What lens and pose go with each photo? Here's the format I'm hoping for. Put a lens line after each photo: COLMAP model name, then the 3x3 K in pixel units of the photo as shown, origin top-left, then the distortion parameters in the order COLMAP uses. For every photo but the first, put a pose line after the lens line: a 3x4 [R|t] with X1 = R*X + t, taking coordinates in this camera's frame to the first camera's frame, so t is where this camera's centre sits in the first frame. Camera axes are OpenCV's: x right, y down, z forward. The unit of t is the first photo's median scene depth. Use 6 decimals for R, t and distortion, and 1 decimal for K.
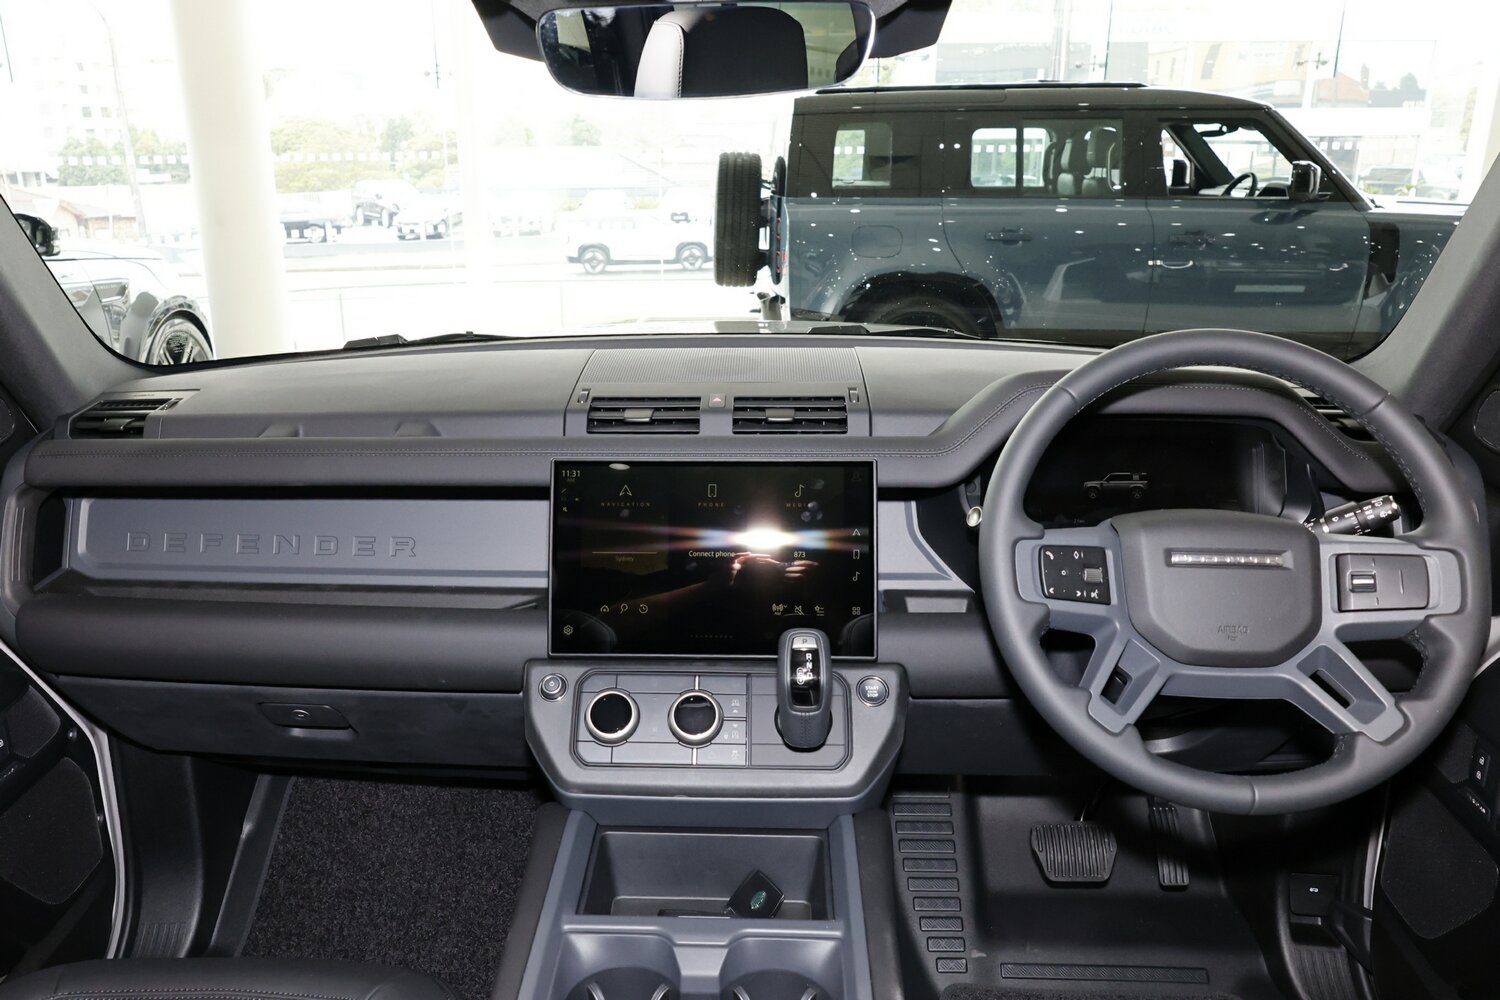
lens RADIAL K [[1042.4, 0, 750.0], [0, 1042.4, 500.0], [0, 0, 1]] dist [-0.007677, 0.004226]
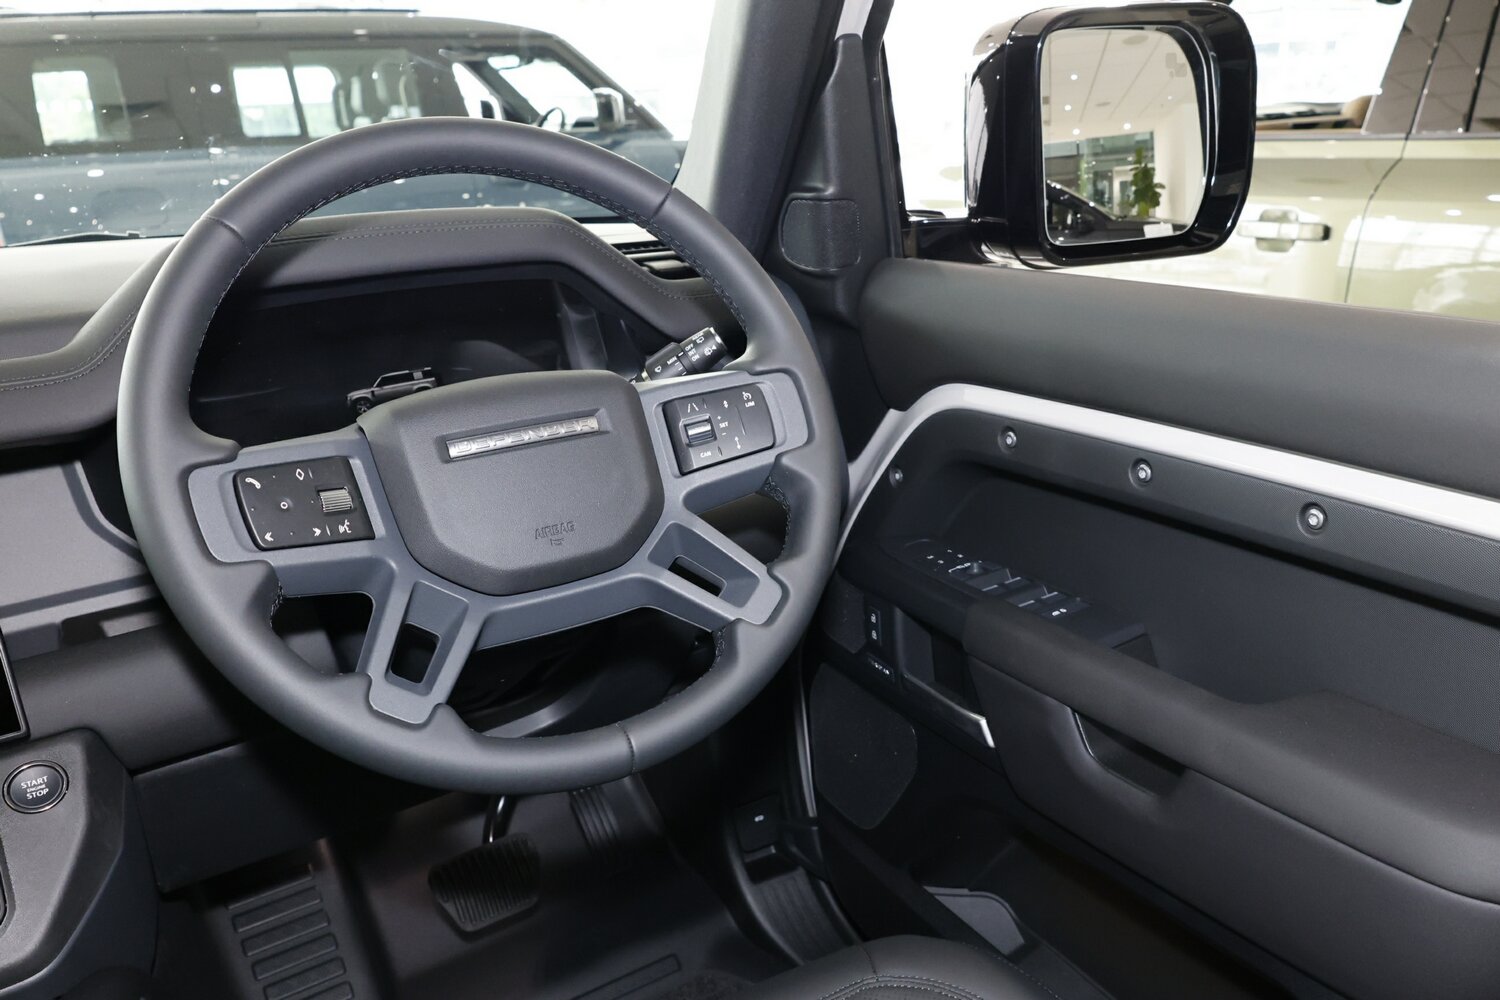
lens RADIAL K [[1113.2, 0, 750.0], [0, 1113.2, 500.0], [0, 0, 1]] dist [0.007866, 0.003368]
pose [[0.836551, -0.223188, 0.500369, 0.193809], [0.224613, 0.972700, 0.058345, 0.087585], [-0.499731, 0.063581, 0.863844, 0.267939]]
